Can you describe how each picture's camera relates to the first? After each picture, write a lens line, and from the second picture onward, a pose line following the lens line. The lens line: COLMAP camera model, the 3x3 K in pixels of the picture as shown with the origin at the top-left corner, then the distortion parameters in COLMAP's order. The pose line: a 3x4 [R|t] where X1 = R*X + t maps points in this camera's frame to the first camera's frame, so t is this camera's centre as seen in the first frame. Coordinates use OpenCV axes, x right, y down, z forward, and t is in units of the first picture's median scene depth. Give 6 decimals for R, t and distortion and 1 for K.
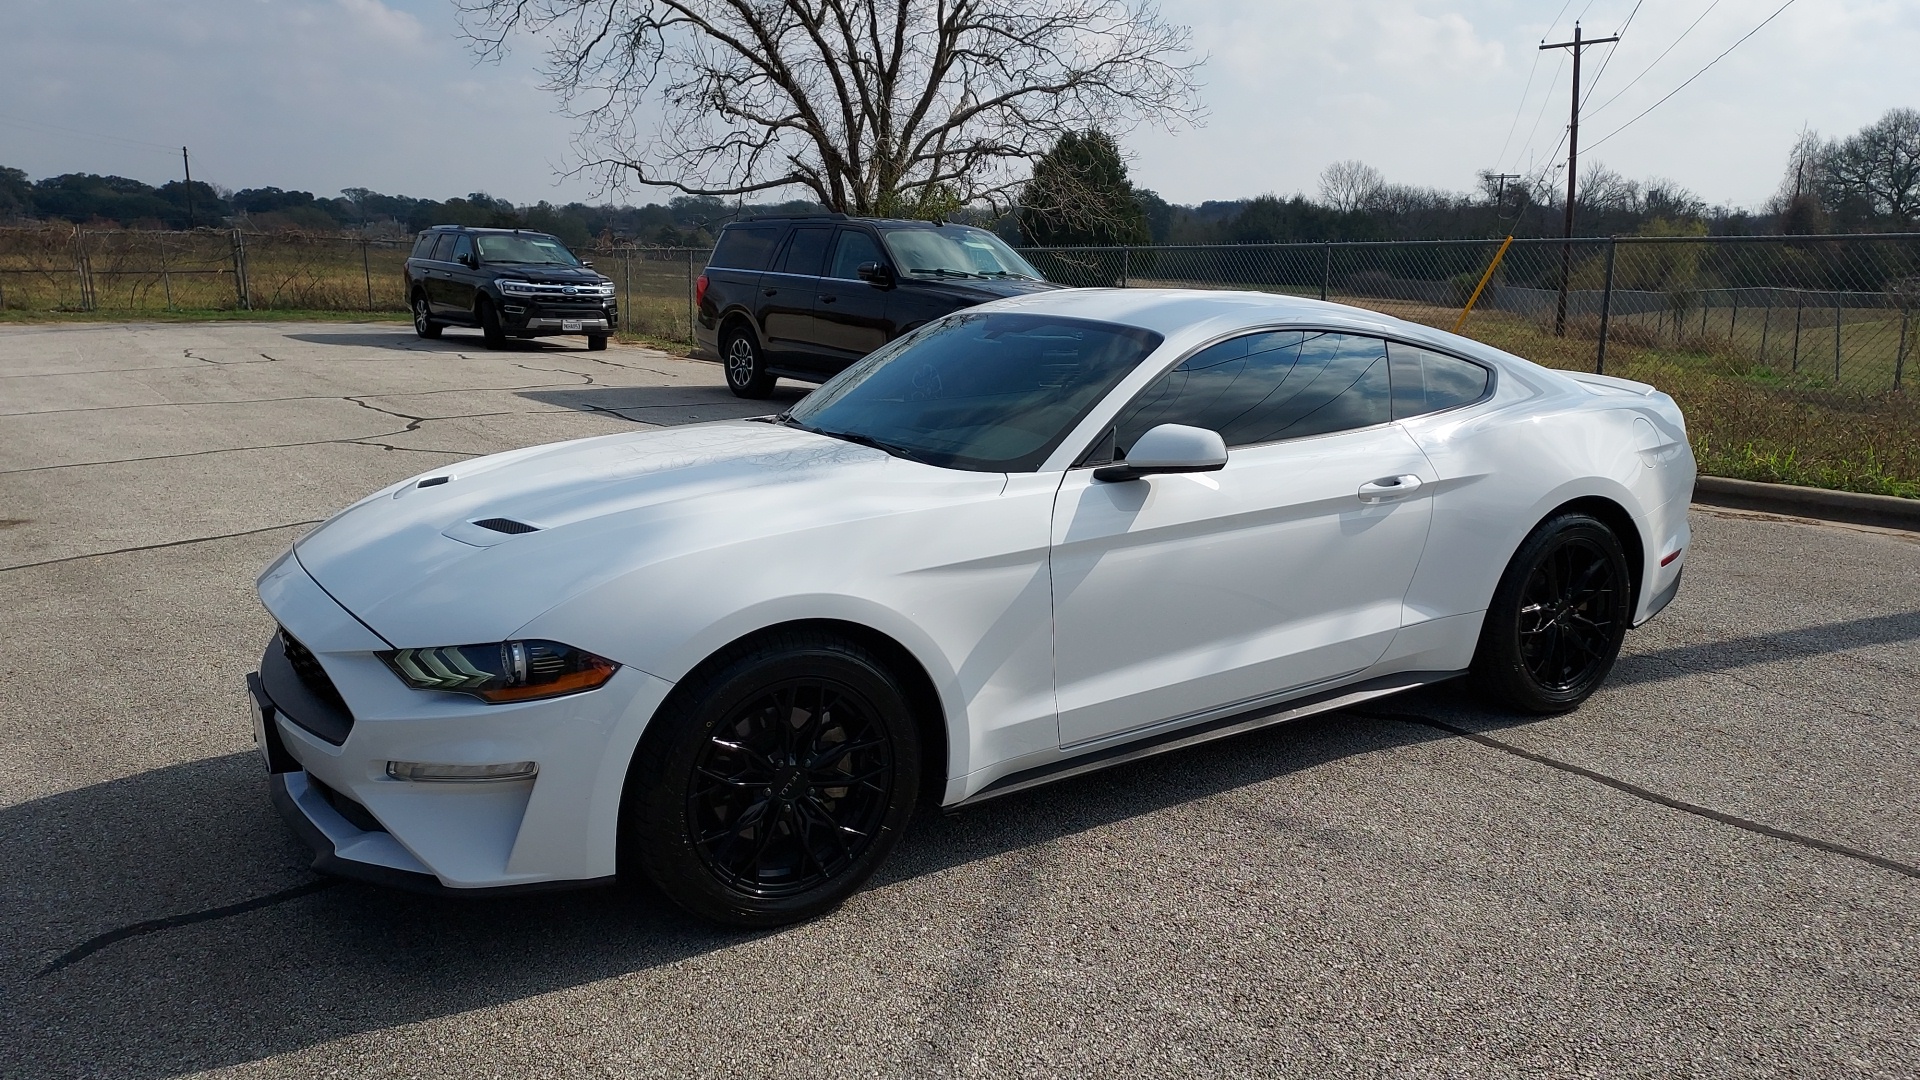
lens RADIAL K [[1386.1, 0, 1003.6], [0, 1386.1, 544.2], [0, 0, 1]] dist [0.024257, -0.012456]
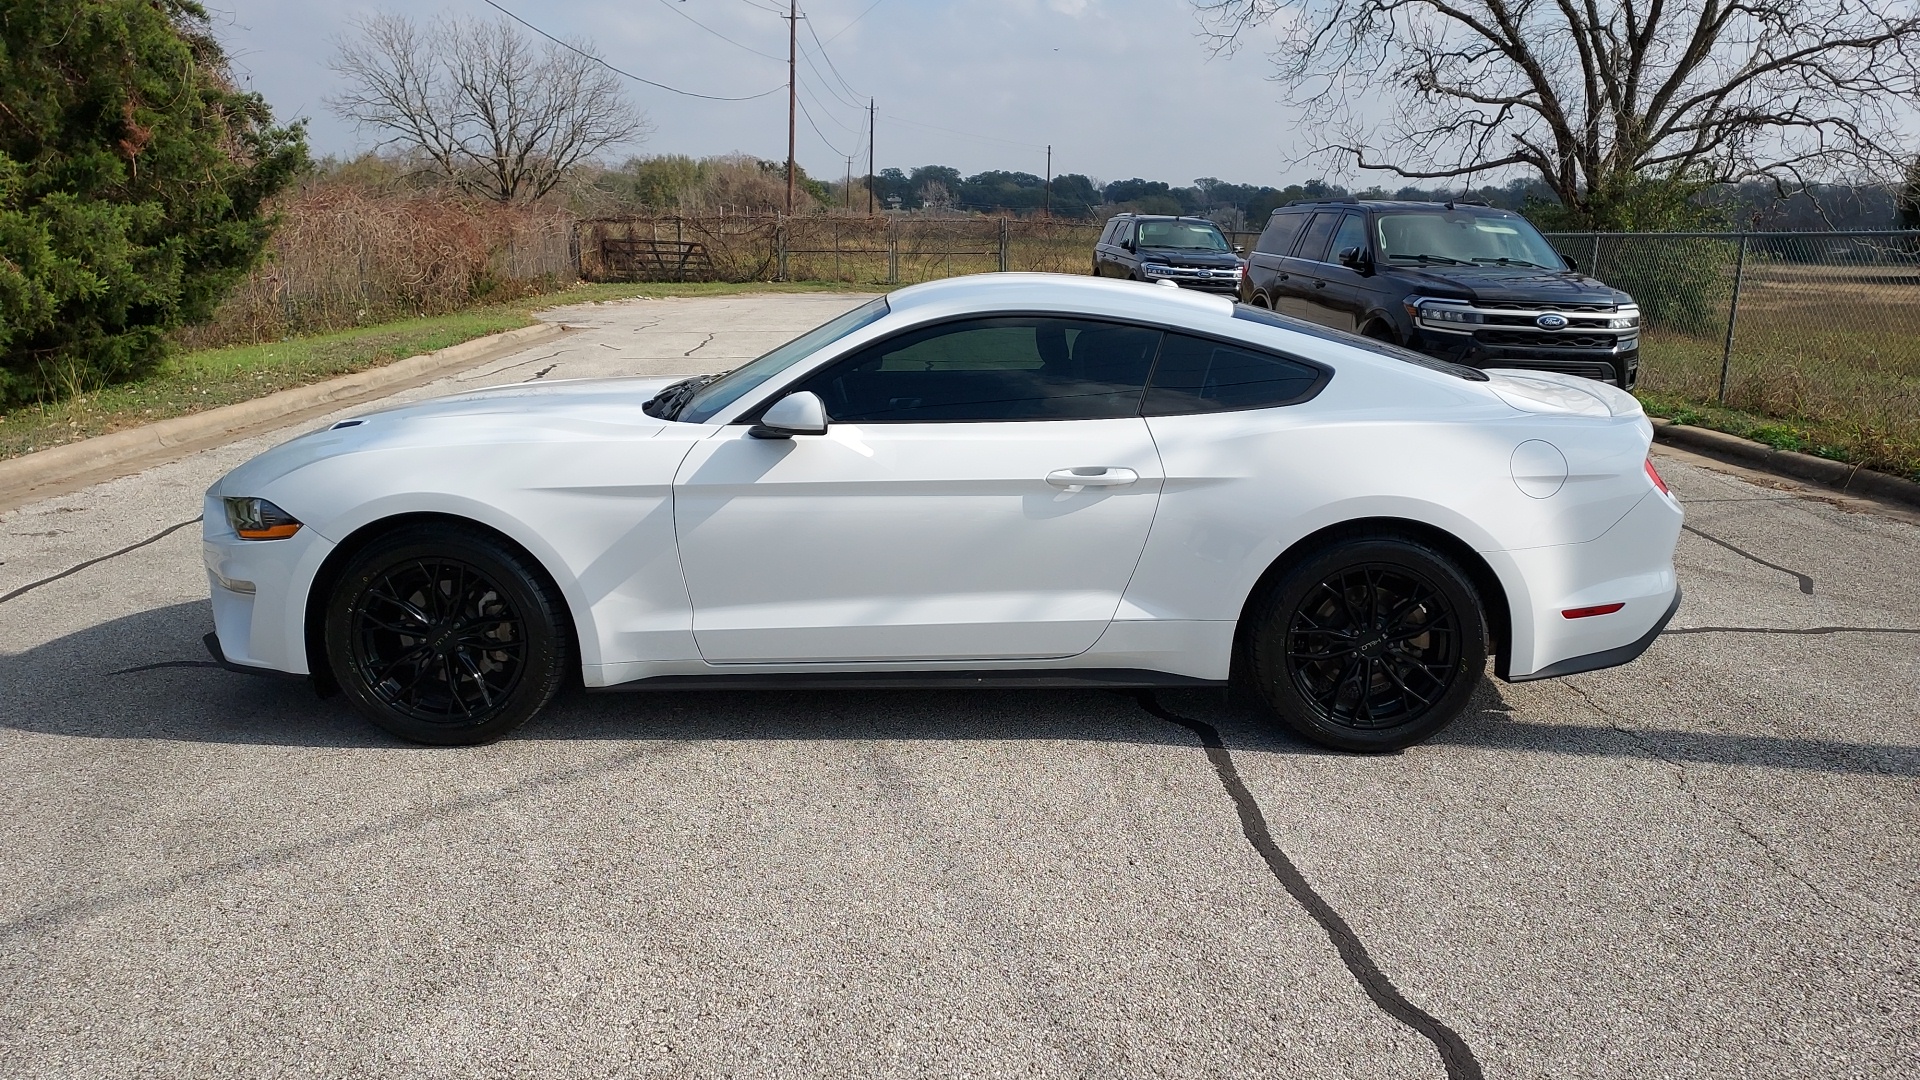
lens RADIAL K [[1408.3, 0, 958.2], [0, 1408.3, 517.6], [0, 0, 1]] dist [0.052699, -0.072901]
pose [[0.821624, 0.116375, -0.558024, 0.099518], [-0.122973, 0.992074, 0.025832, -0.003468], [0.556608, 0.047398, 0.829422, 0.016278]]
